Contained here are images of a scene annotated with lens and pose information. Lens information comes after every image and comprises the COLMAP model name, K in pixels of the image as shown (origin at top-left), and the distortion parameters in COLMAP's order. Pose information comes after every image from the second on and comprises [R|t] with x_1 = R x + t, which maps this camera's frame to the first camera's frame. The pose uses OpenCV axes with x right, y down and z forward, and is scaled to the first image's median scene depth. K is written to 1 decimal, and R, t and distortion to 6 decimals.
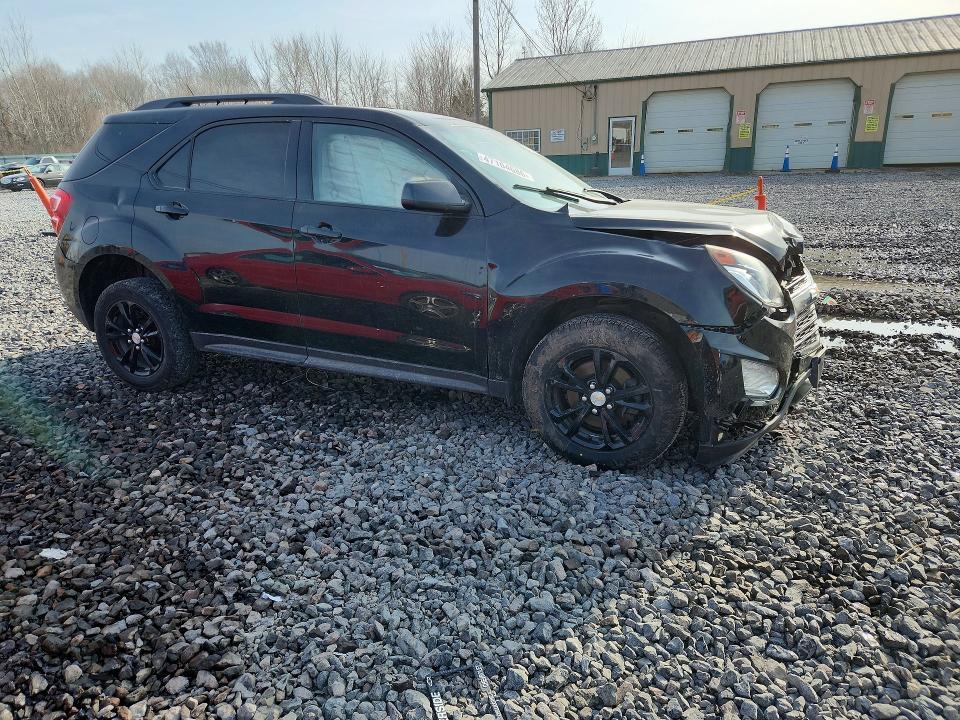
lens RADIAL K [[772.0, 0, 480.0], [0, 772.0, 360.0], [0, 0, 1]] dist [0.067994, 0.003240]
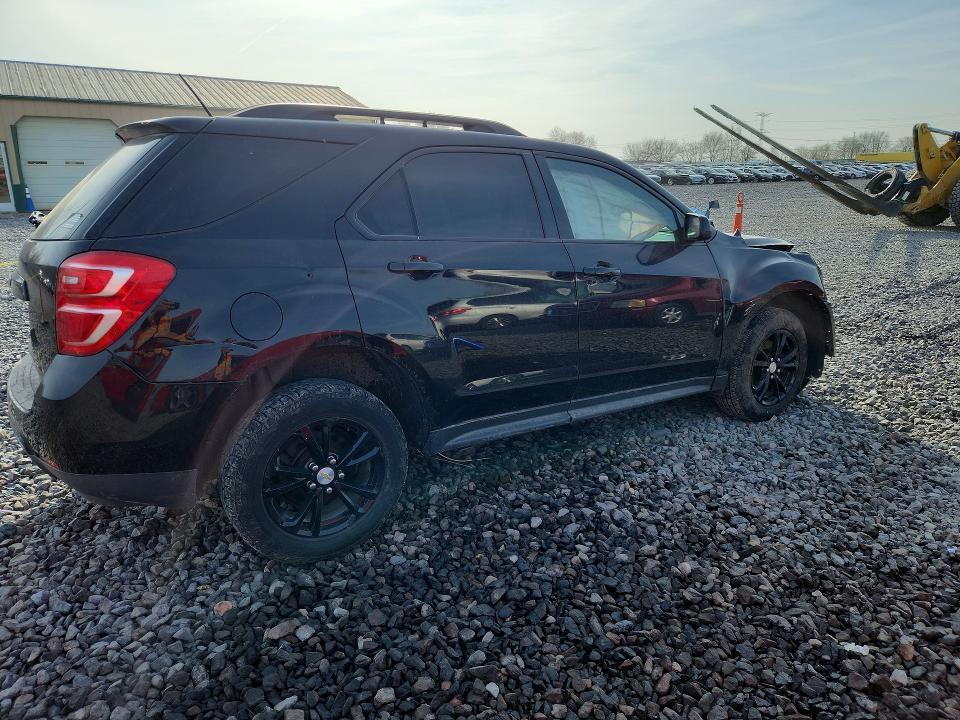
lens RADIAL K [[748.5, 0, 480.0], [0, 748.5, 360.0], [0, 0, 1]] dist [0.026424, 0.002889]
pose [[0.435493, -0.185465, 0.880880, -0.913722], [0.218043, 0.971139, 0.096672, -0.151063], [-0.873386, 0.149970, 0.463364, 0.600807]]
